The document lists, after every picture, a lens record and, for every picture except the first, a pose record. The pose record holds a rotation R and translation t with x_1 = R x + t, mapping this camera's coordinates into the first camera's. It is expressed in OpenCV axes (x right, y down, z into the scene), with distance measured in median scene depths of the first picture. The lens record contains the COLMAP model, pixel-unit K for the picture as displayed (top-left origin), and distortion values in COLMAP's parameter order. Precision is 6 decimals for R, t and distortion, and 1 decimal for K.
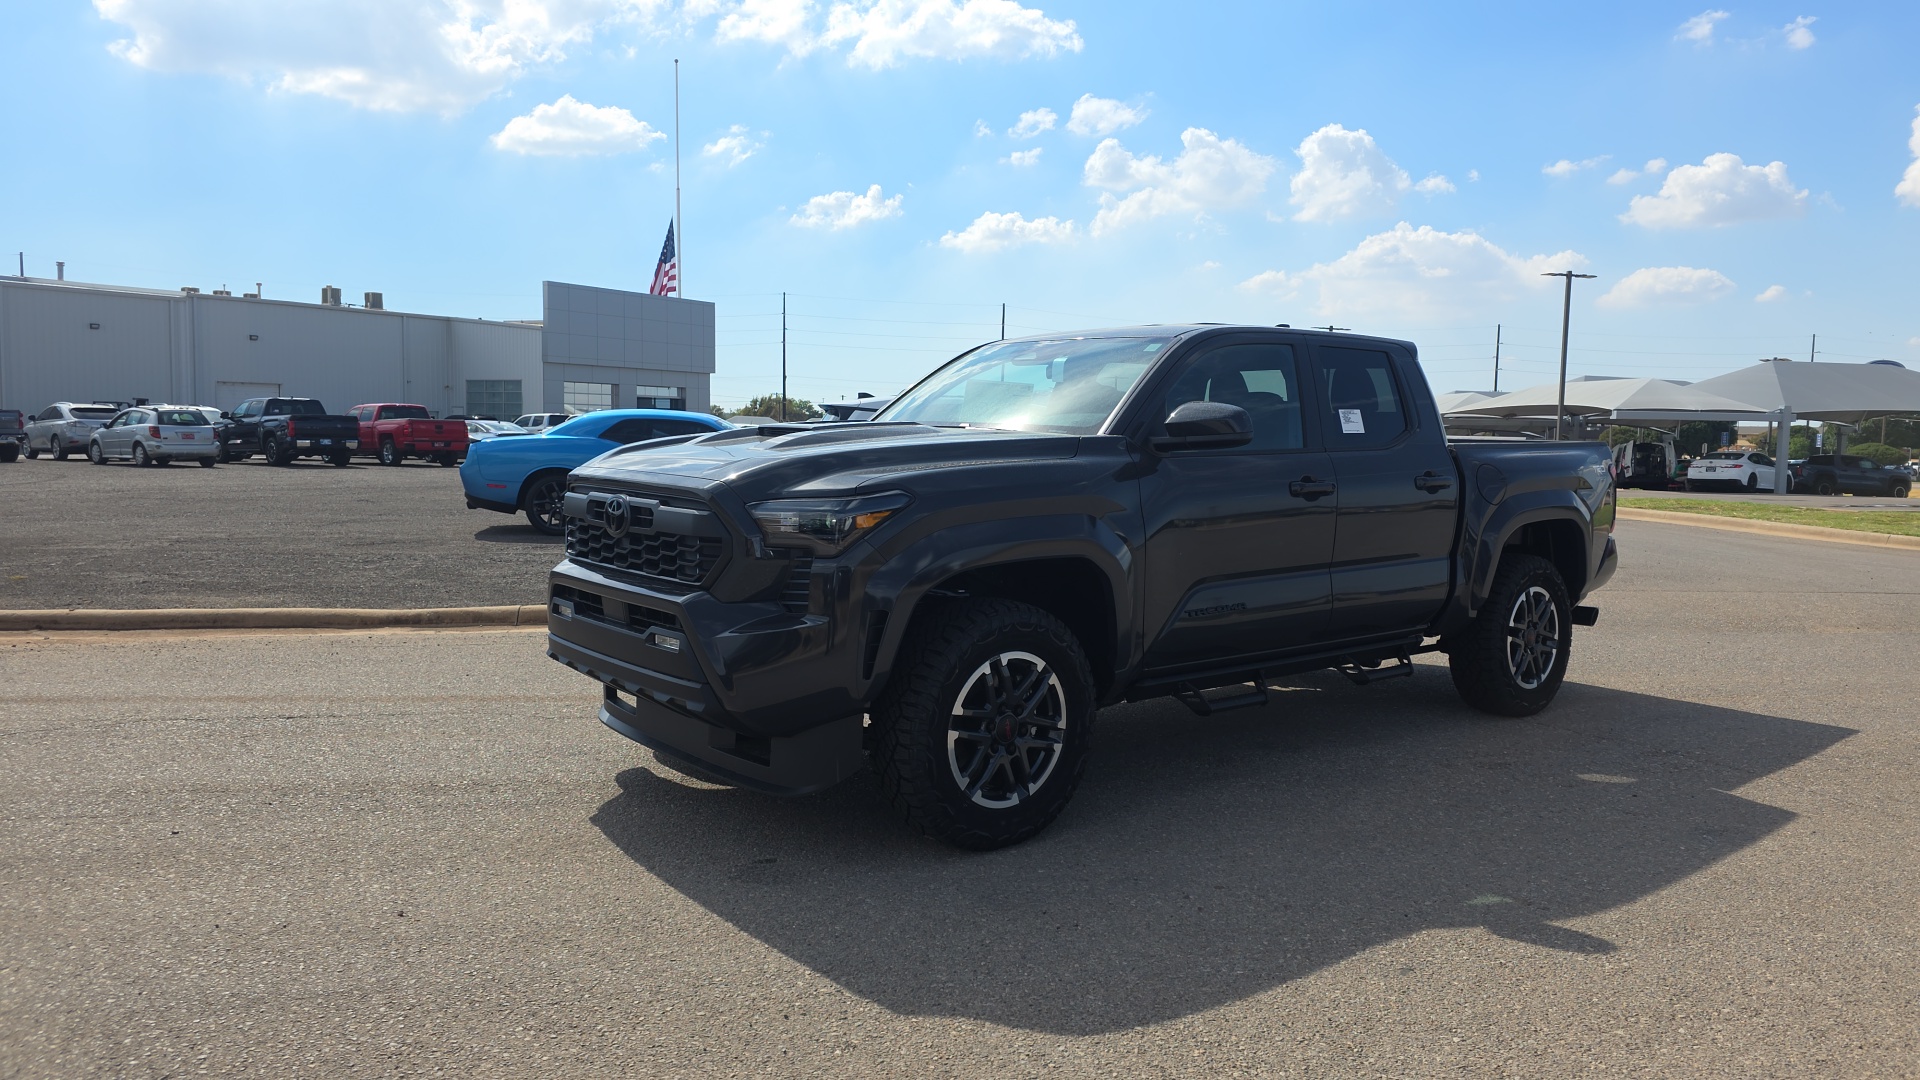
lens RADIAL K [[1308.4, 0, 994.2], [0, 1308.4, 537.2], [0, 0, 1]] dist [0.052081, -0.057857]
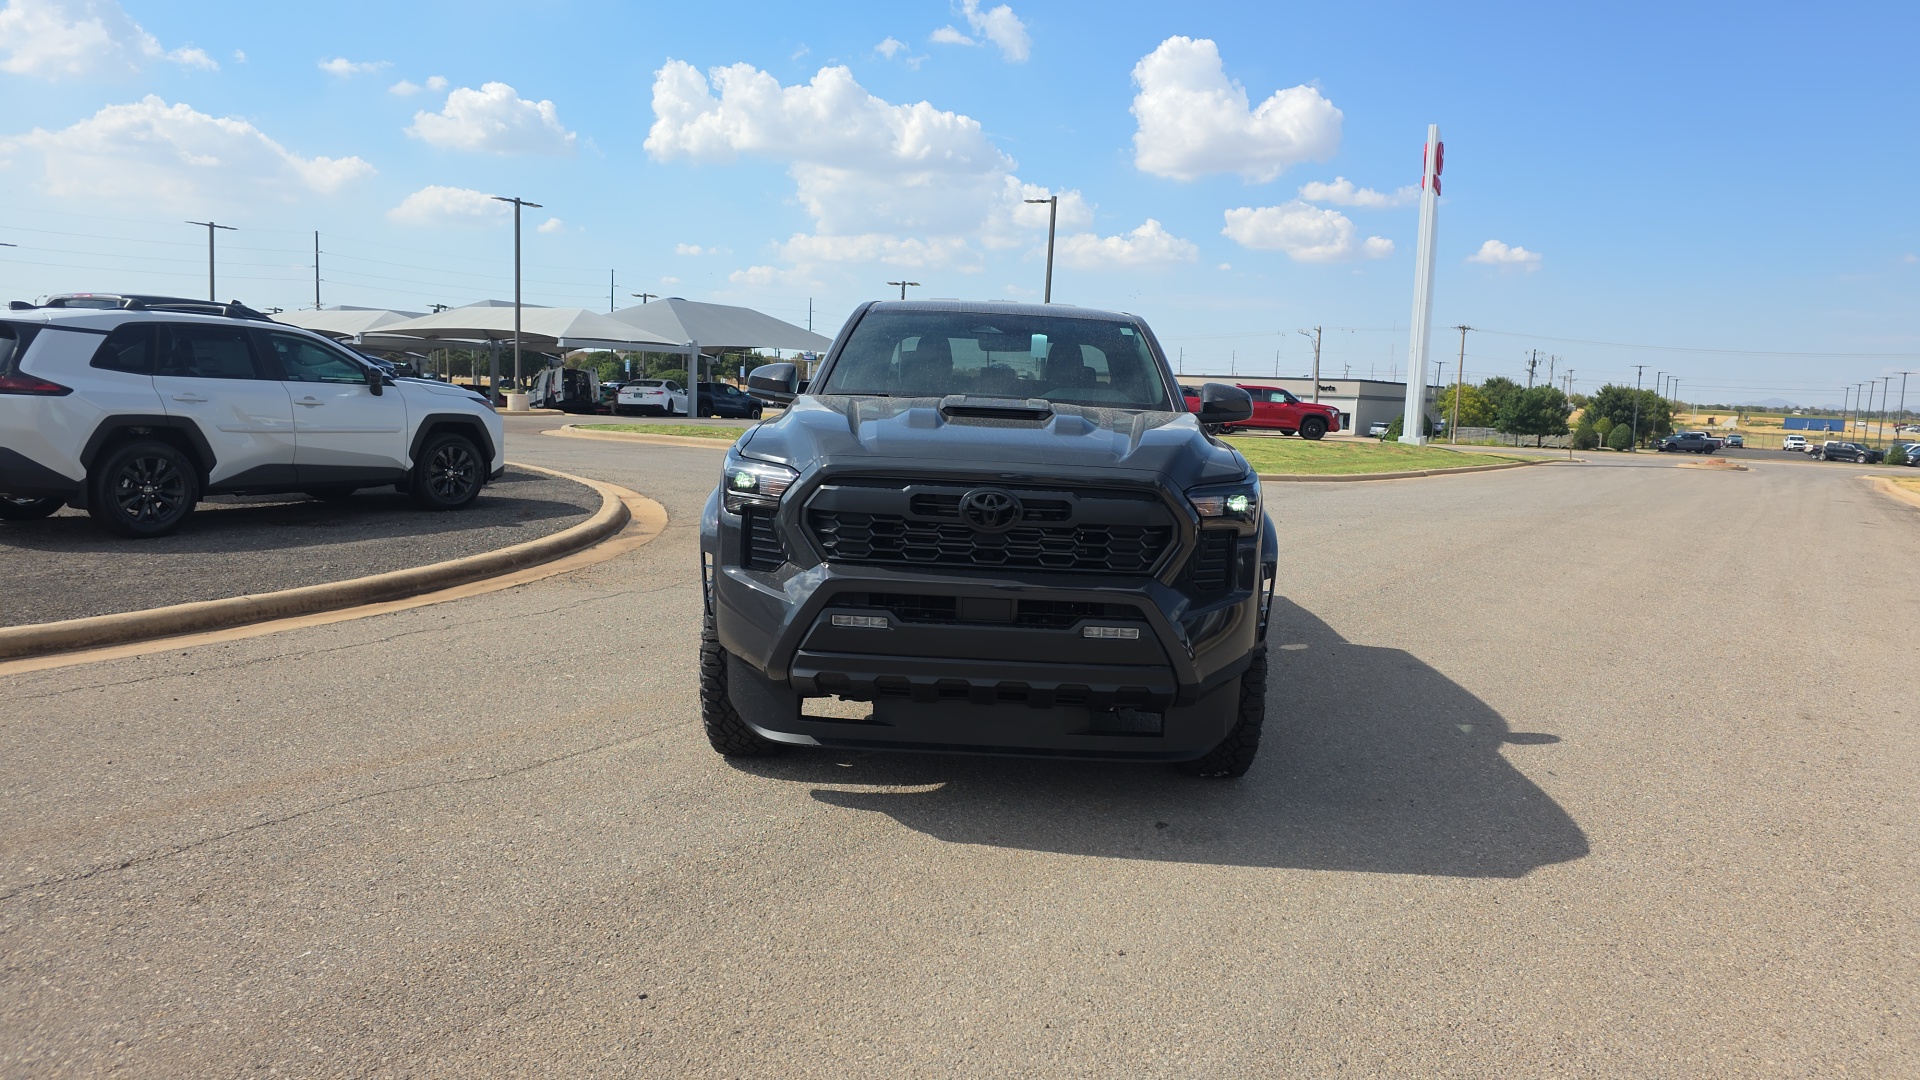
lens RADIAL K [[1317.8, 0, 1013.0], [0, 1317.8, 536.6], [0, 0, 1]] dist [0.062208, -0.058993]
pose [[0.644812, -0.079161, 0.760231, -0.109716], [0.032790, 0.996572, 0.075958, -0.007593], [-0.763638, -0.024051, 0.645197, 0.042171]]
